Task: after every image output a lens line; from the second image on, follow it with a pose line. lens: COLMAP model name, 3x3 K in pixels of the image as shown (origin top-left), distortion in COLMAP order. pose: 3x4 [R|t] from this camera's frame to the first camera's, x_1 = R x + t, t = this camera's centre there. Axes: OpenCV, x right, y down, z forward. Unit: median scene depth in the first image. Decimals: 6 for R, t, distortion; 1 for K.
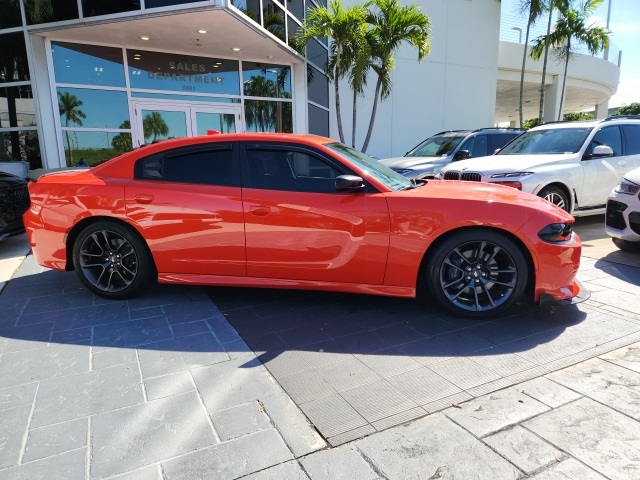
lens RADIAL K [[434.4, 0, 319.2], [0, 434.4, 241.8], [0, 0, 1]] dist [0.066896, -0.055567]
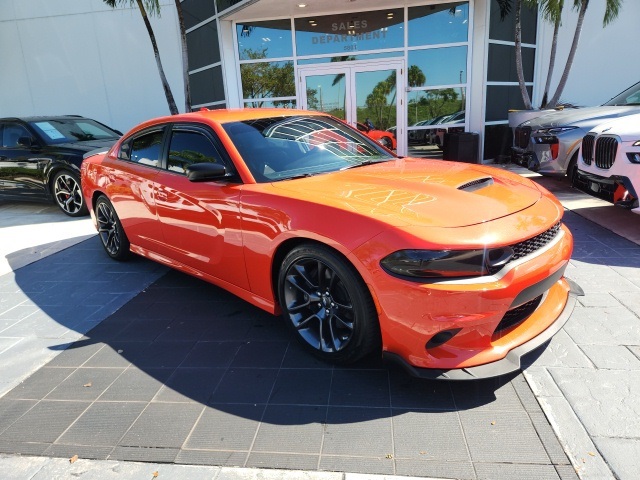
lens RADIAL K [[434.4, 0, 319.8], [0, 434.4, 237.9], [0, 0, 1]] dist [0.066896, -0.055567]
pose [[0.817157, 0.111945, -0.565441, 0.287725], [-0.058125, 0.991963, 0.112387, -0.041631], [0.573477, -0.058972, 0.817096, 0.159871]]
